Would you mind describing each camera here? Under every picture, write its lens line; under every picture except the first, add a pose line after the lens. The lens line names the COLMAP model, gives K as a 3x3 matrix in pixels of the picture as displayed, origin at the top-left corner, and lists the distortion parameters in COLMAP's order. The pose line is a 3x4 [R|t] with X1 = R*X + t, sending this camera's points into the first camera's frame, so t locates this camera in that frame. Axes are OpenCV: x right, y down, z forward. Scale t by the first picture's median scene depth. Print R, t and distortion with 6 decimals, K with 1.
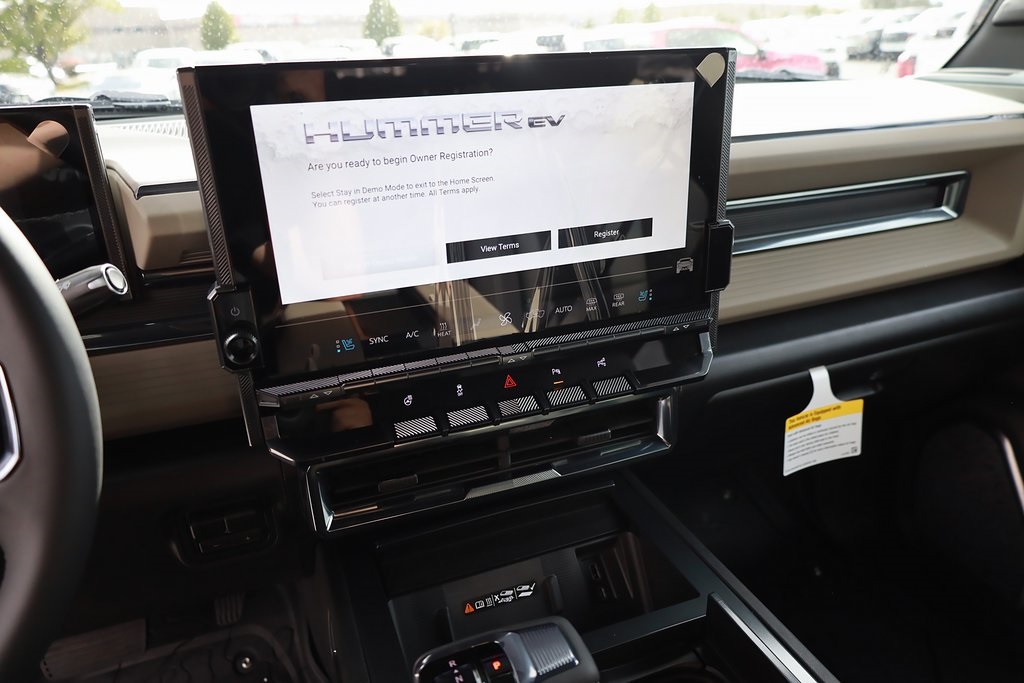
lens RADIAL K [[707.7, 0, 512.0], [0, 707.7, 341.5], [0, 0, 1]] dist [-0.005157, 0.000191]
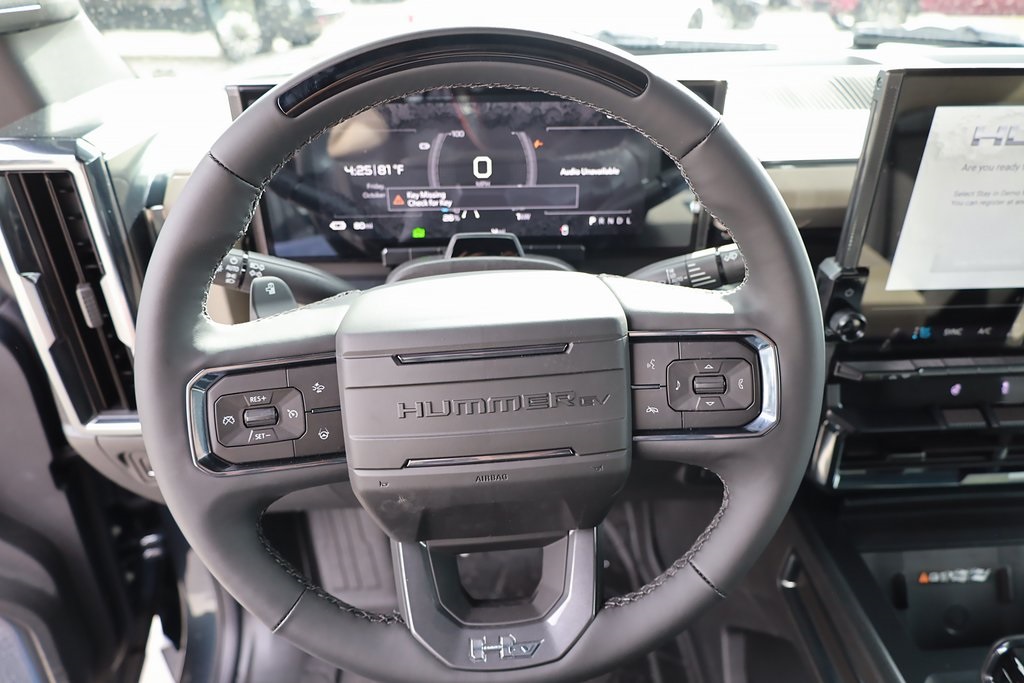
lens RADIAL K [[720.4, 0, 512.0], [0, 720.4, 341.5], [0, 0, 1]] dist [-0.000249, -0.003658]
pose [[0.951234, 0.179035, -0.251198, -0.527539], [-0.140732, 0.976526, 0.163071, -0.068162], [0.274497, -0.119767, 0.954100, -0.184074]]
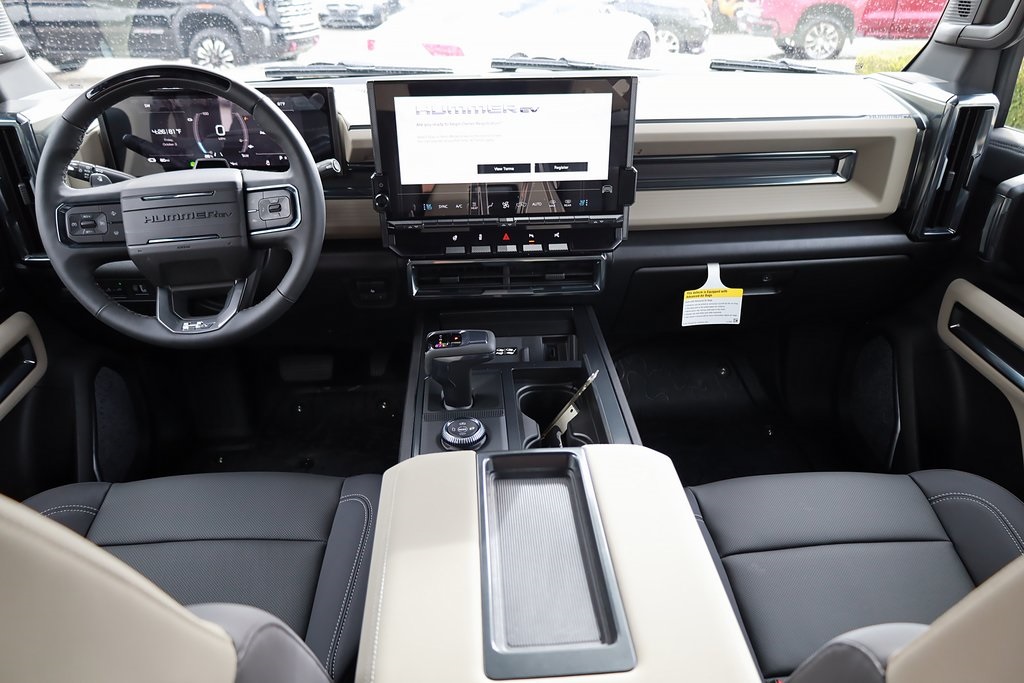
lens RADIAL K [[707.7, 0, 512.0], [0, 707.7, 341.5], [0, 0, 1]] dist [-0.005157, 0.000191]
pose [[0.955339, 0.165692, -0.244691, 0.598600], [-0.136383, 0.981778, 0.132333, 0.085891], [0.262159, -0.093051, 0.960528, -1.037862]]
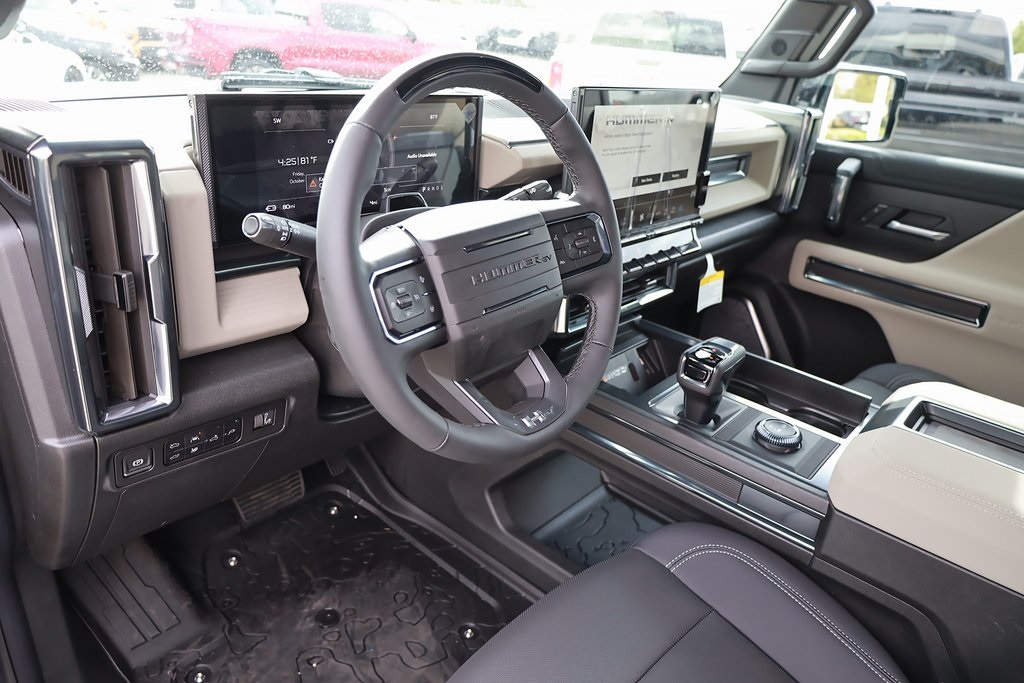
lens RADIAL K [[707.7, 0, 512.0], [0, 707.7, 341.5], [0, 0, 1]] dist [-0.005157, 0.000191]
pose [[0.878440, -0.085375, 0.470164, -1.349380], [0.068731, 0.996253, 0.052491, 0.193913], [-0.472884, -0.013795, 0.881016, -0.609251]]
